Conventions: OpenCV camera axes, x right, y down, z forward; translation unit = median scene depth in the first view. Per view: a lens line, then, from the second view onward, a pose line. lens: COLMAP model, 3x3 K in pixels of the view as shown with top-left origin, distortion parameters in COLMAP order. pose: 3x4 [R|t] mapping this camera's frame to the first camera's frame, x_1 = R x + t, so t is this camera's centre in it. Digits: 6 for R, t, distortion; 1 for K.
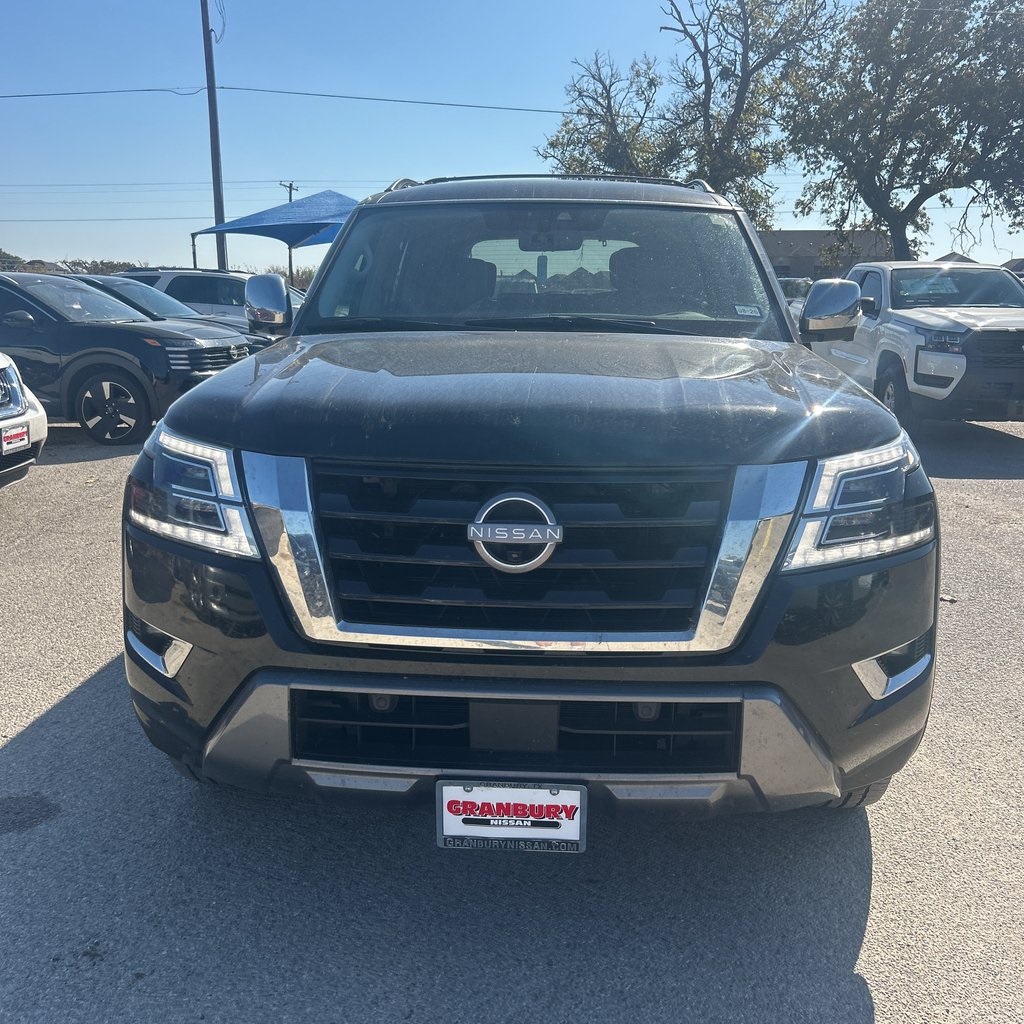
lens RADIAL K [[1124.6, 0, 512.0], [0, 1124.6, 512.0], [0, 0, 1]] dist [0.016769, -0.023357]
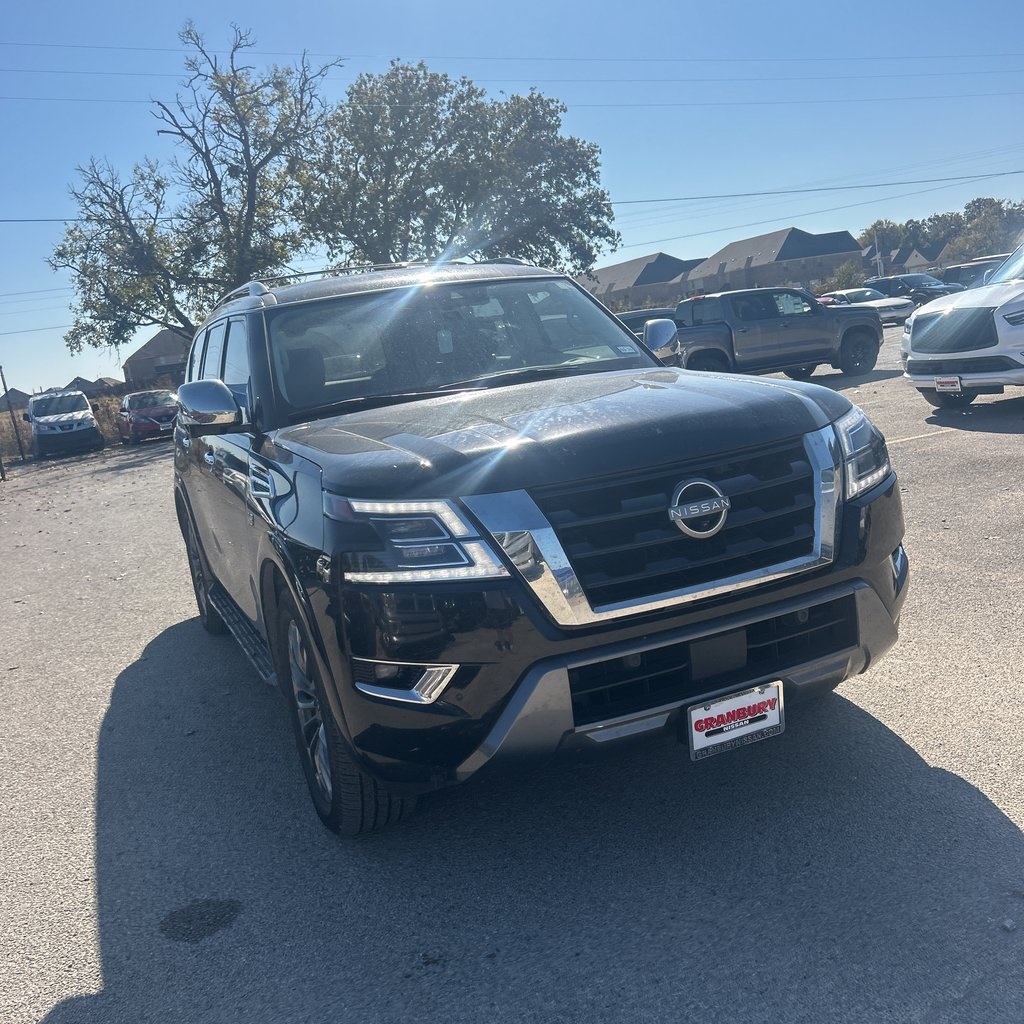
lens RADIAL K [[1161.8, 0, 512.0], [0, 1161.8, 512.0], [0, 0, 1]] dist [0.113950, -0.415445]
pose [[0.866055, -0.193900, 0.460816, -0.714697], [0.231502, 0.972490, -0.025884, 0.006074], [-0.443120, 0.129097, 0.887118, -0.117409]]
